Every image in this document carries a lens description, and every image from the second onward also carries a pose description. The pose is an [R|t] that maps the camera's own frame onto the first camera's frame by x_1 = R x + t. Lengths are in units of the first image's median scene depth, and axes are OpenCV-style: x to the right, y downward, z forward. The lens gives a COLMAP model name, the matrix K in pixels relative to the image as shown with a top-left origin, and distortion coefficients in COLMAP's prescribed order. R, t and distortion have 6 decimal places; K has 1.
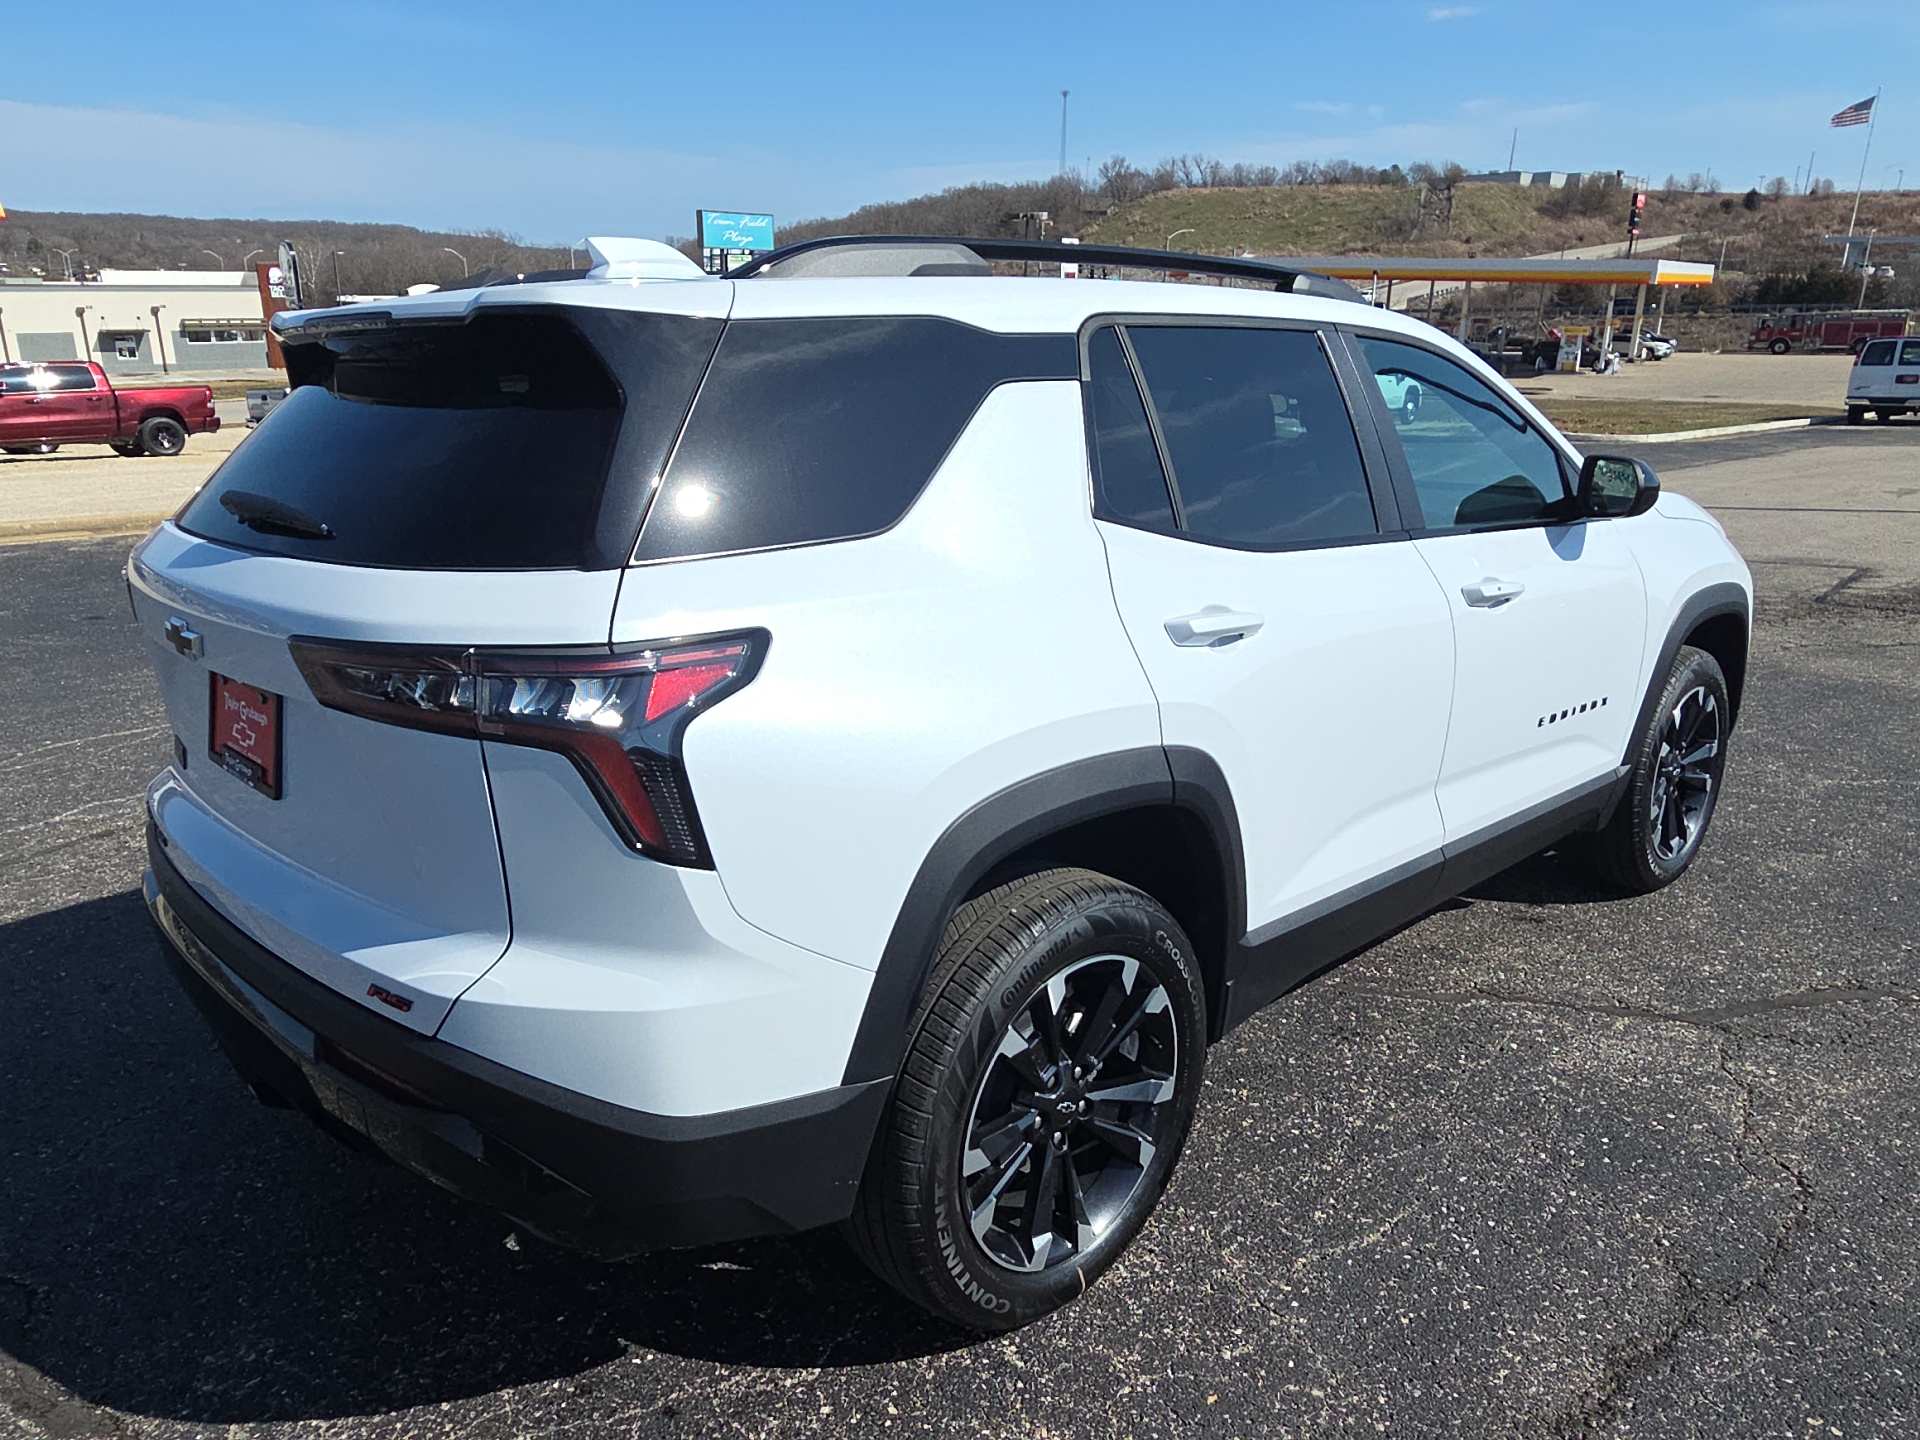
lens RADIAL K [[1353.4, 0, 945.8], [0, 1353.4, 722.6], [0, 0, 1]] dist [0.003388, -0.001569]
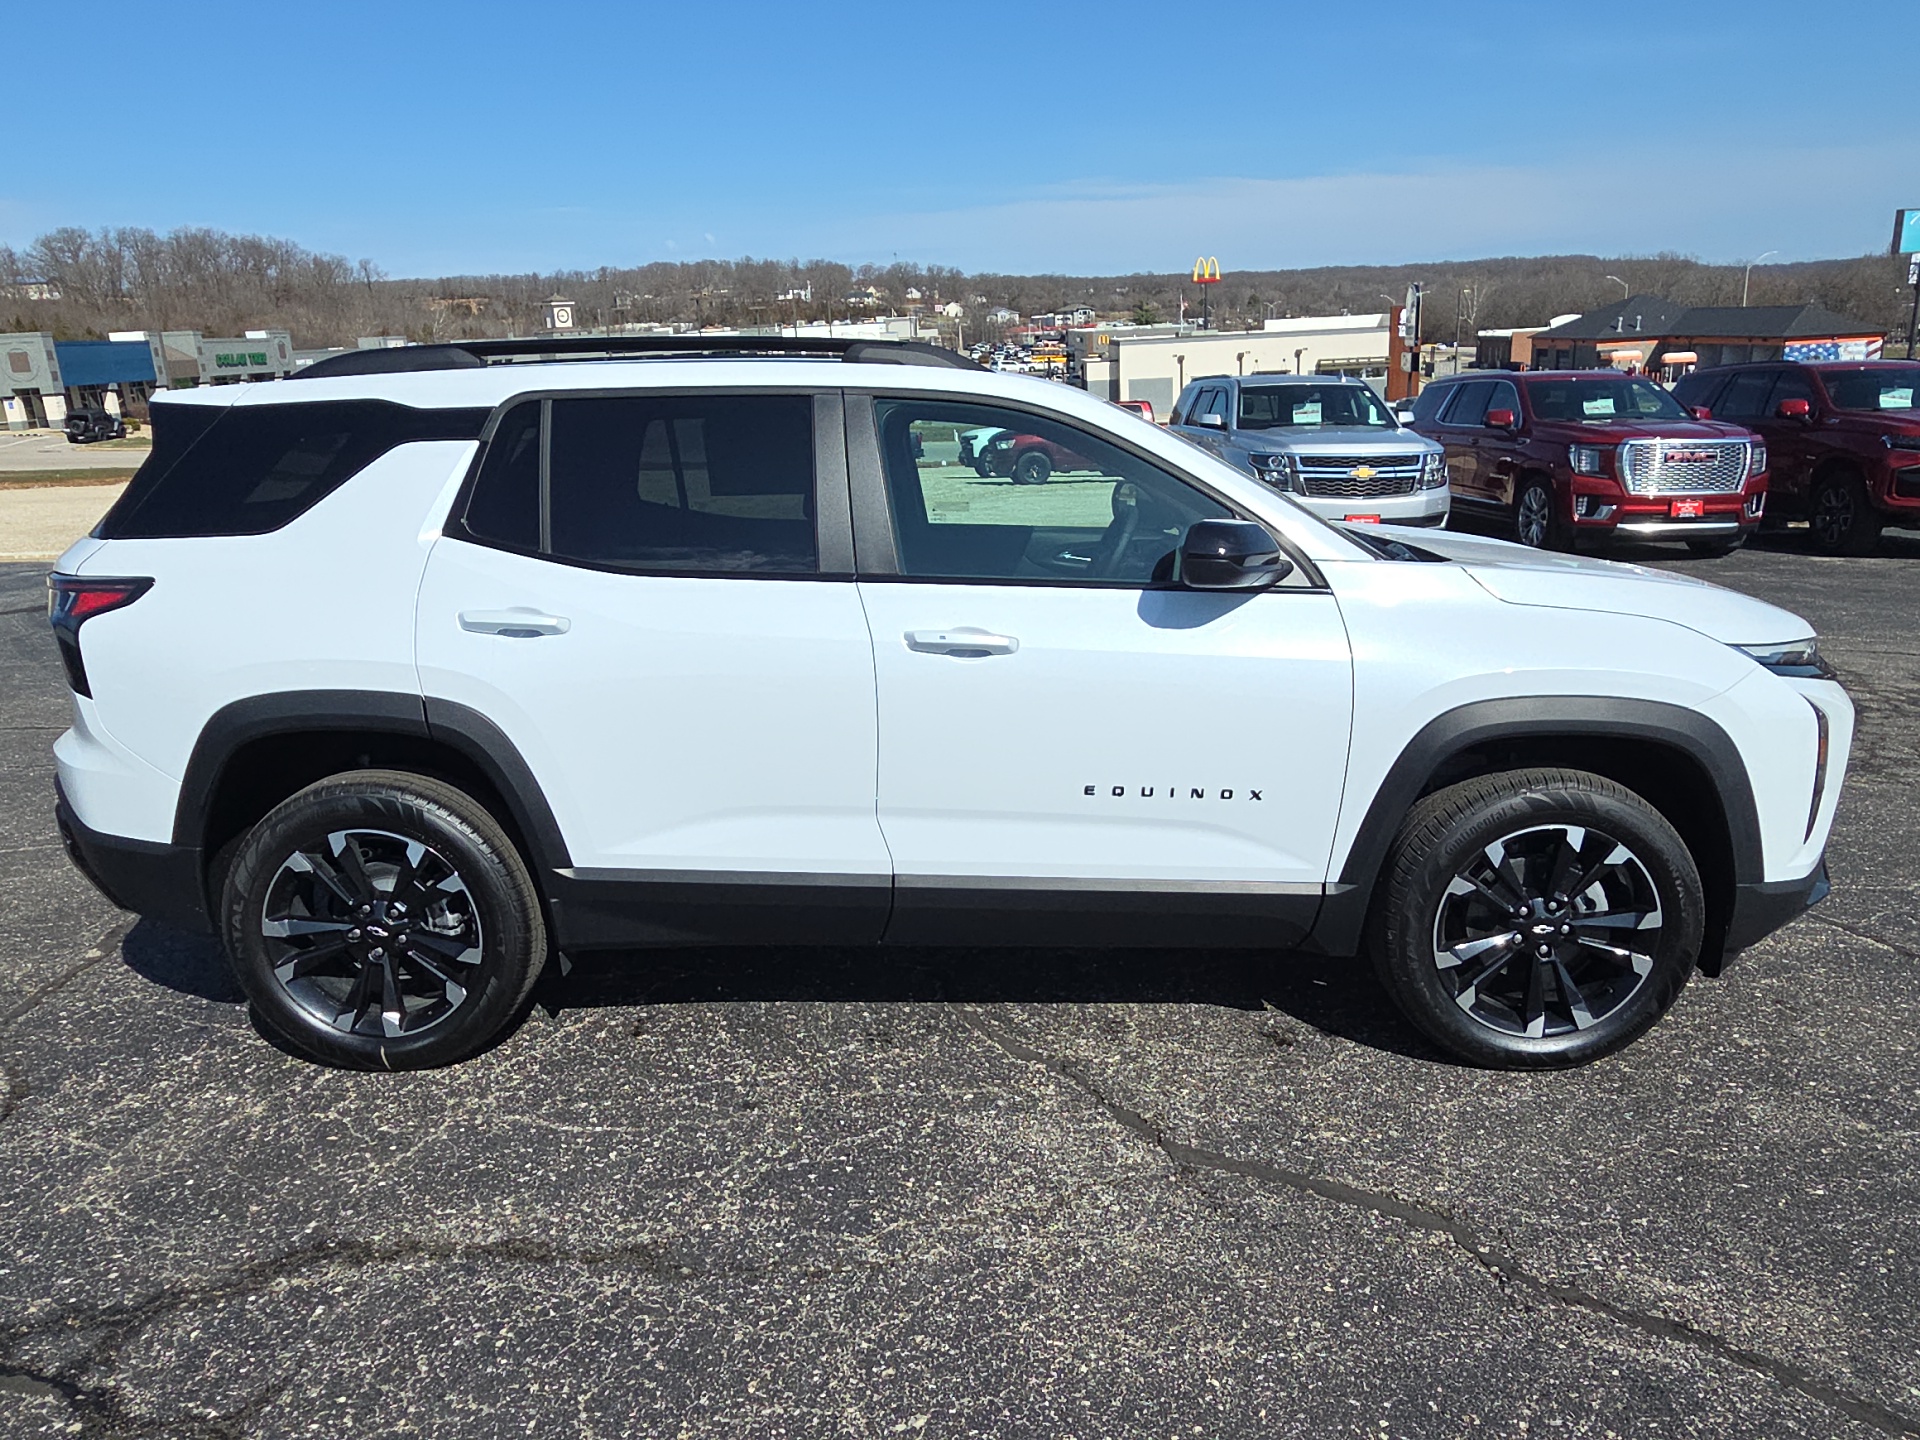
lens RADIAL K [[1353.4, 0, 958.2], [0, 1353.4, 717.7], [0, 0, 1]] dist [0.003388, -0.001569]
pose [[0.708048, 0.149419, -0.690175, 0.839410], [-0.166726, 0.985099, 0.042224, -0.061992], [0.686200, 0.085173, 0.722409, 0.193797]]
